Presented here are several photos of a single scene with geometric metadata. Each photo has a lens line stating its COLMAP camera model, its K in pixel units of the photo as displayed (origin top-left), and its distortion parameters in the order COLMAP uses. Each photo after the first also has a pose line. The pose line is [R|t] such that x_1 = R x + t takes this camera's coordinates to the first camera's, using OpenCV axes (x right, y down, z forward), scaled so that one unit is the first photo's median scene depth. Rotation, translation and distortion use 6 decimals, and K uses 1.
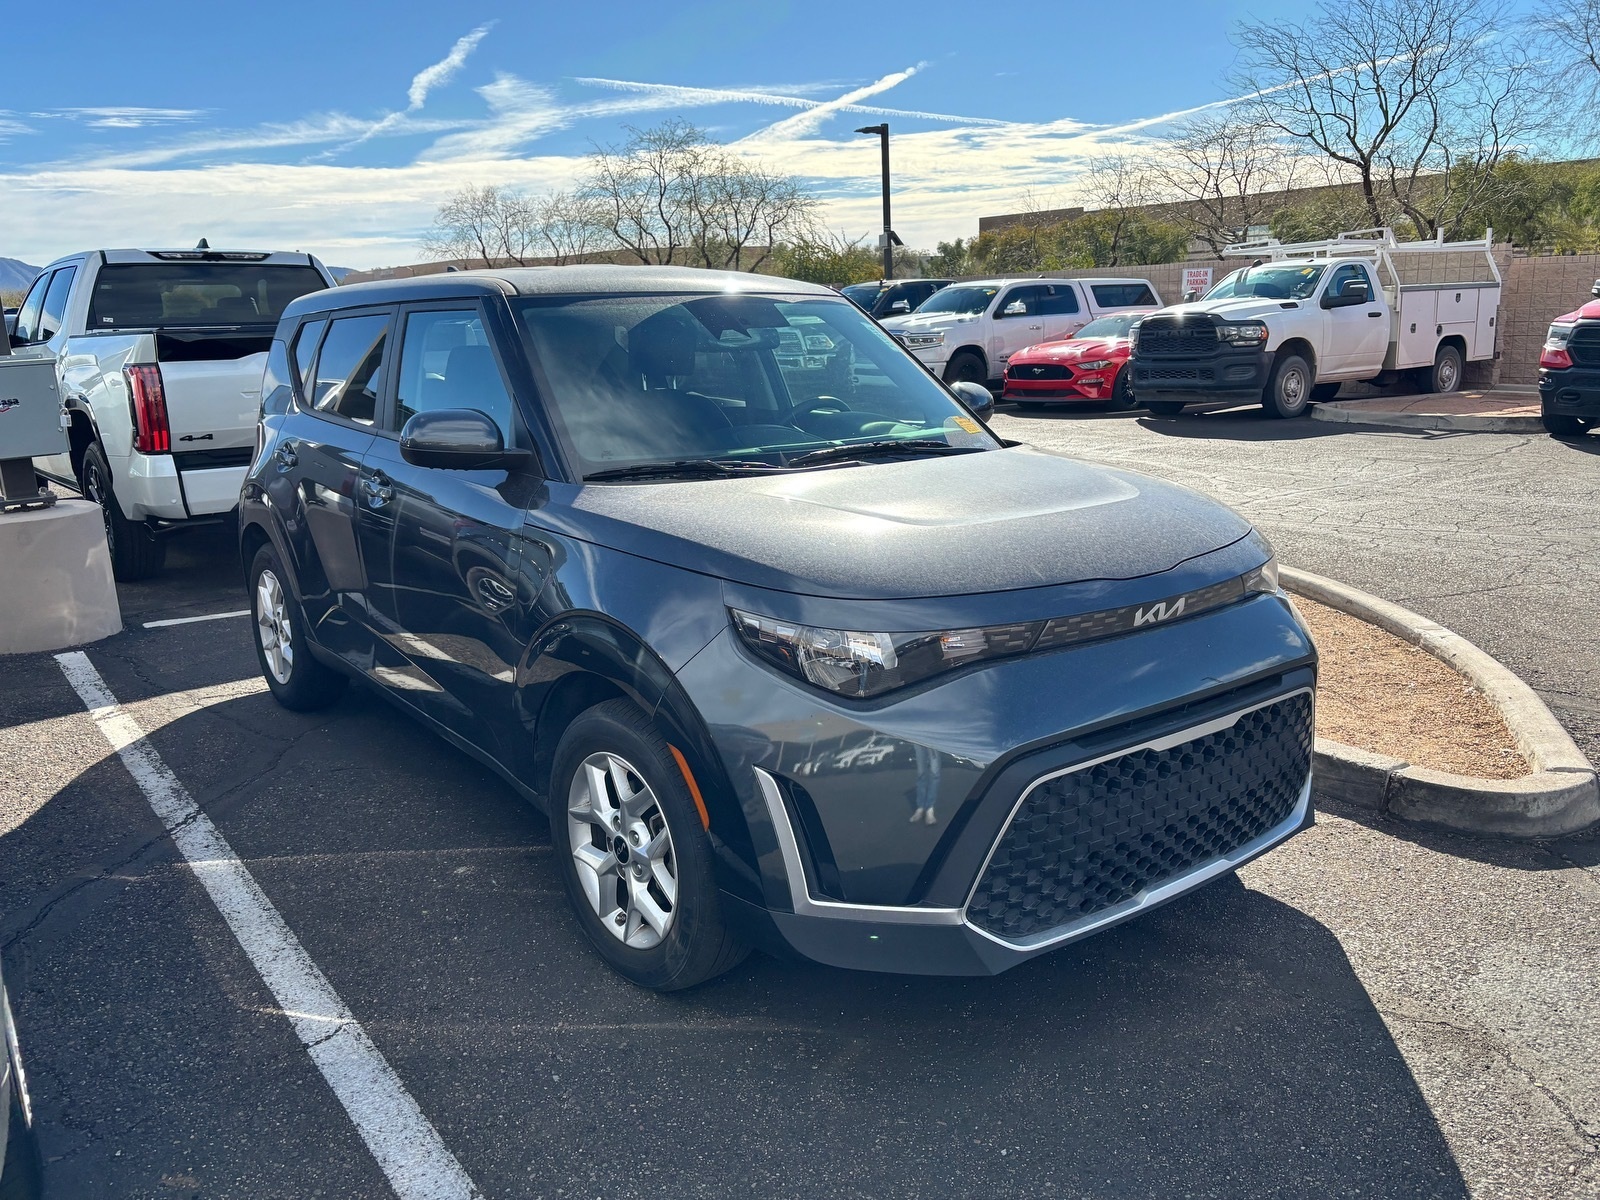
lens RADIAL K [[1219.4, 0, 800.0], [0, 1219.4, 600.0], [0, 0, 1]] dist [-0.038137, -0.001056]
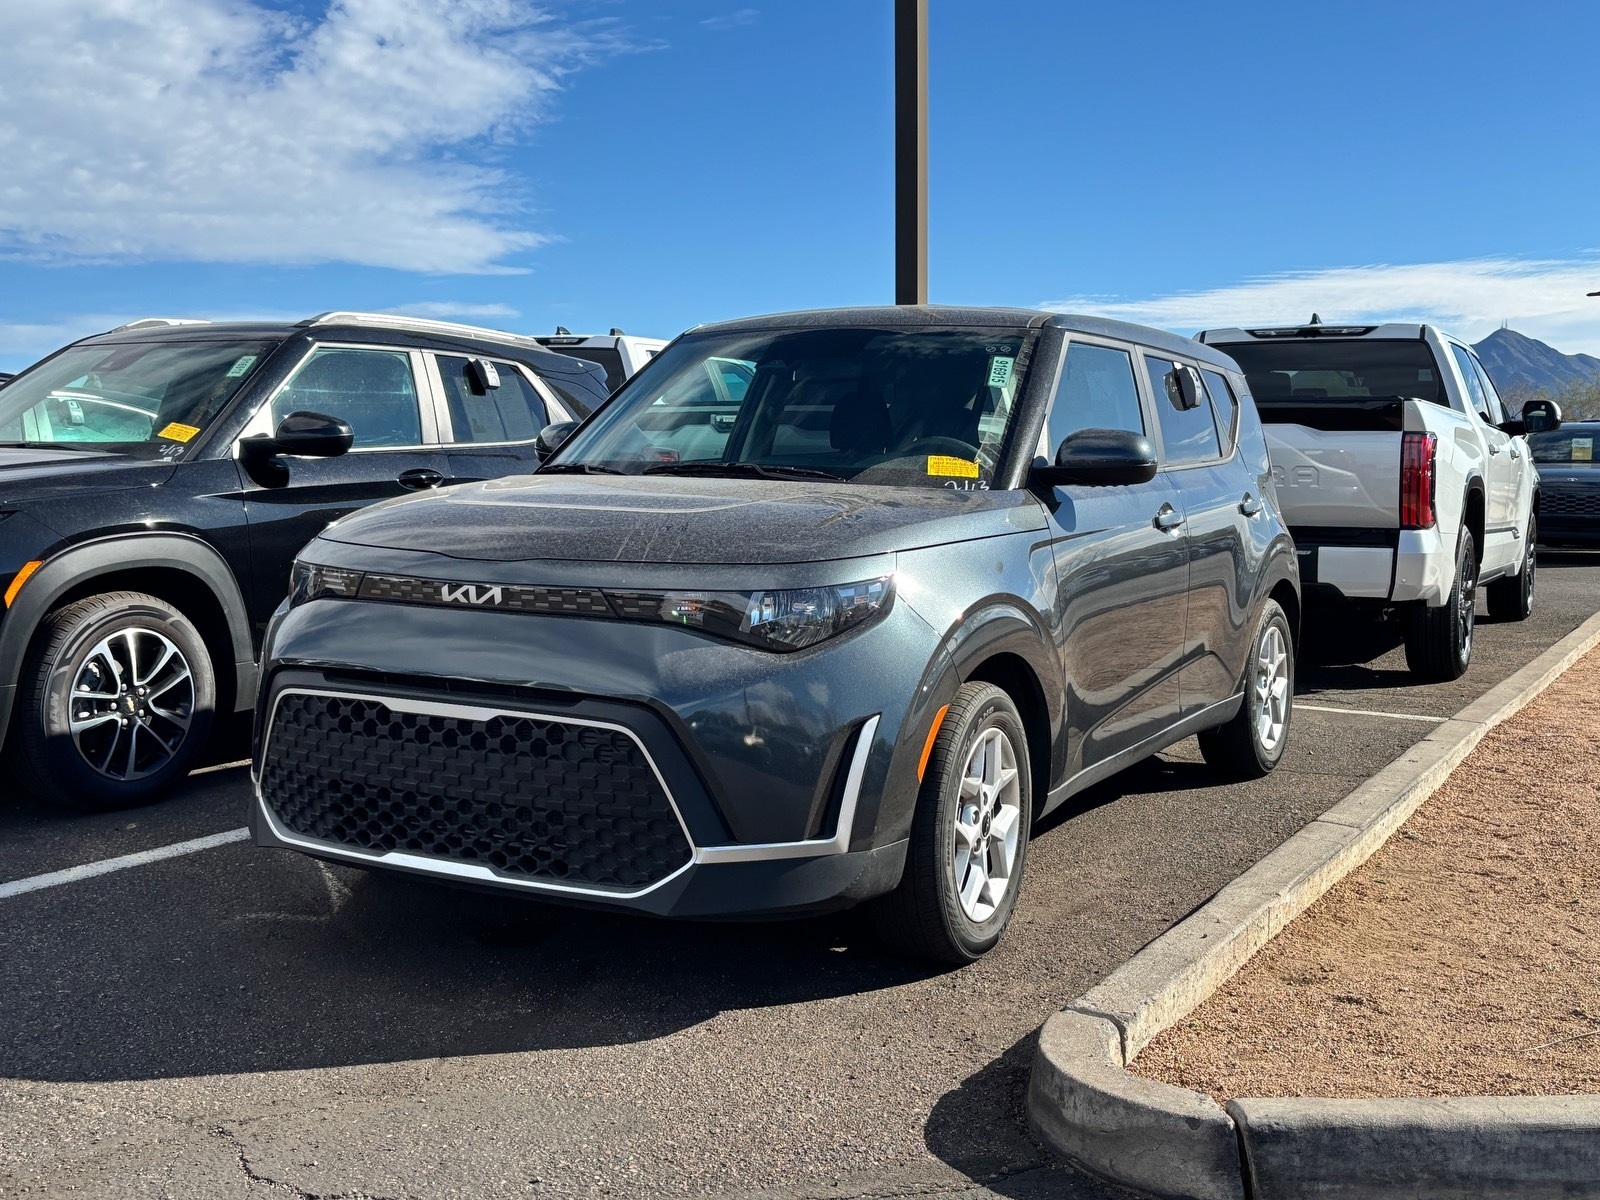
lens RADIAL K [[1722.7, 0, 800.0], [0, 1722.7, 600.0], [0, 0, 1]] dist [0.006438, 0.001146]
pose [[0.392717, 0.088976, -0.915345, 1.691382], [-0.220747, 0.975331, 0.000098, -0.045428], [0.892773, 0.202021, 0.402670, 0.654456]]
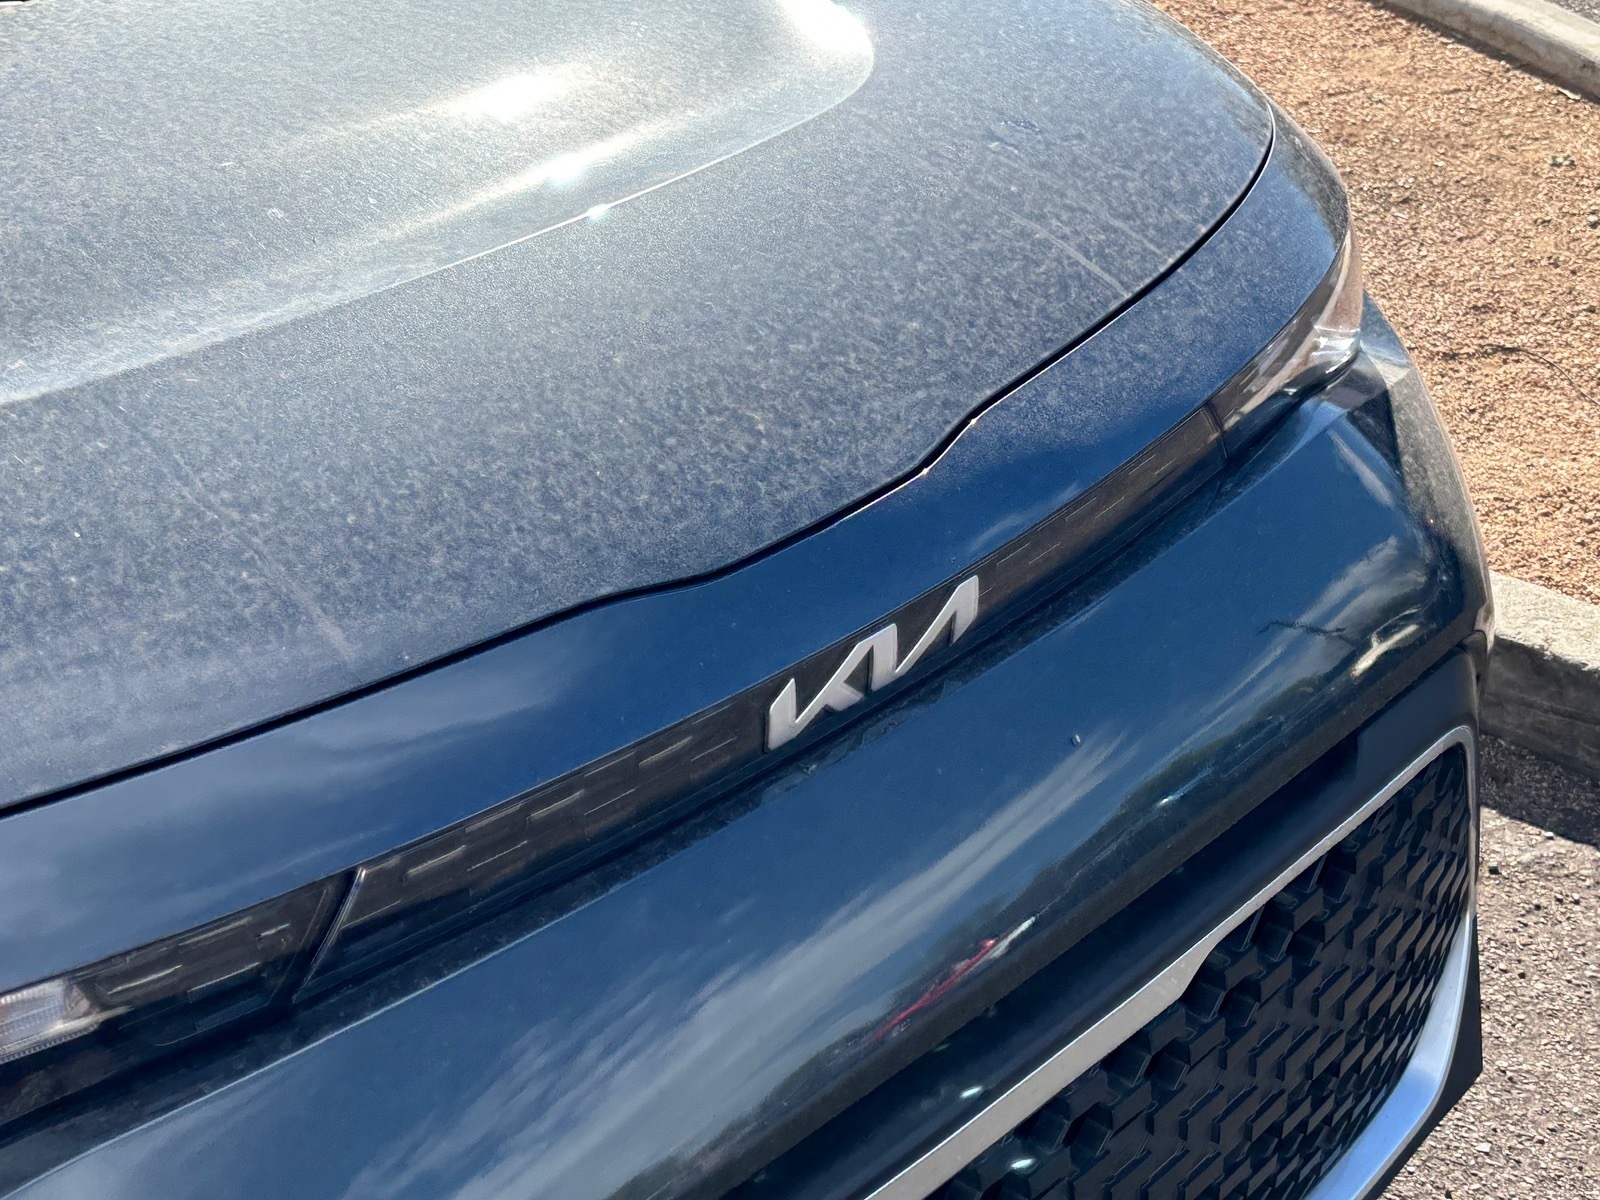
lens RADIAL K [[2495.4, 0, 800.0], [0, 2495.4, 600.0], [0, 0, 1]] dist [-0.004849, -0.016958]
pose [[0.989044, -0.102422, 0.106311, 0.220359], [0.073432, 0.966080, 0.247583, -0.133444], [-0.128062, -0.237064, 0.963016, 0.482621]]
